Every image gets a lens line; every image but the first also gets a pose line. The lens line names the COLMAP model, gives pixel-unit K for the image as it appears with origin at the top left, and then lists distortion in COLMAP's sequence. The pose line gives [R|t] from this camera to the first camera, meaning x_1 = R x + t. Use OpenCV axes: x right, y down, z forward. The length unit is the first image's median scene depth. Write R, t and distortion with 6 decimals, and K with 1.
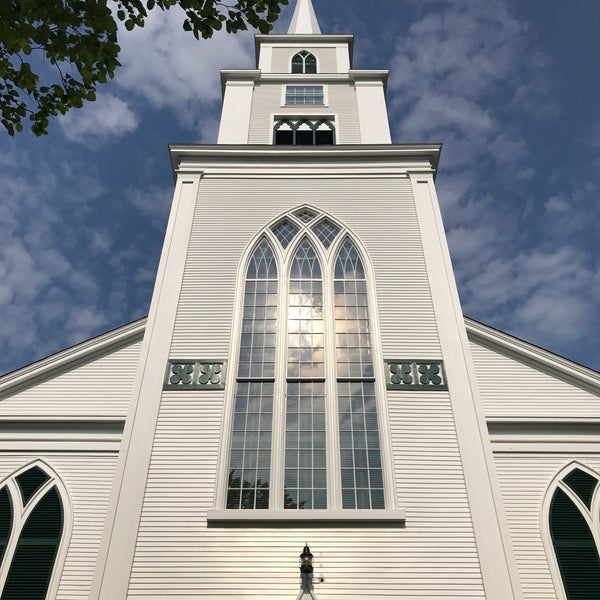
lens RADIAL K [[640.6, 0, 300.0], [0, 640.6, 300.0], [0, 0, 1]] dist [0.002690, -0.023978]
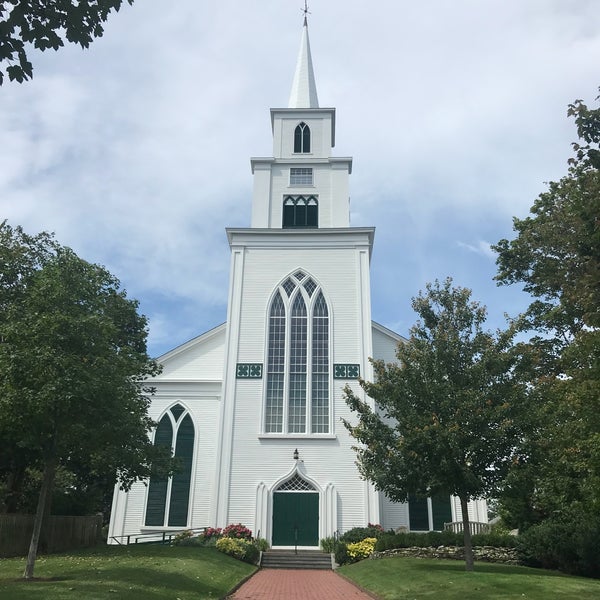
lens RADIAL K [[640.6, 0, 300.0], [0, 640.6, 300.0], [0, 0, 1]] dist [0.002690, -0.023978]
pose [[0.999899, 0.014061, -0.002030, 0.014559], [-0.012744, 0.950905, 0.309221, -0.676808], [0.006279, -0.309164, 0.950988, -0.882122]]
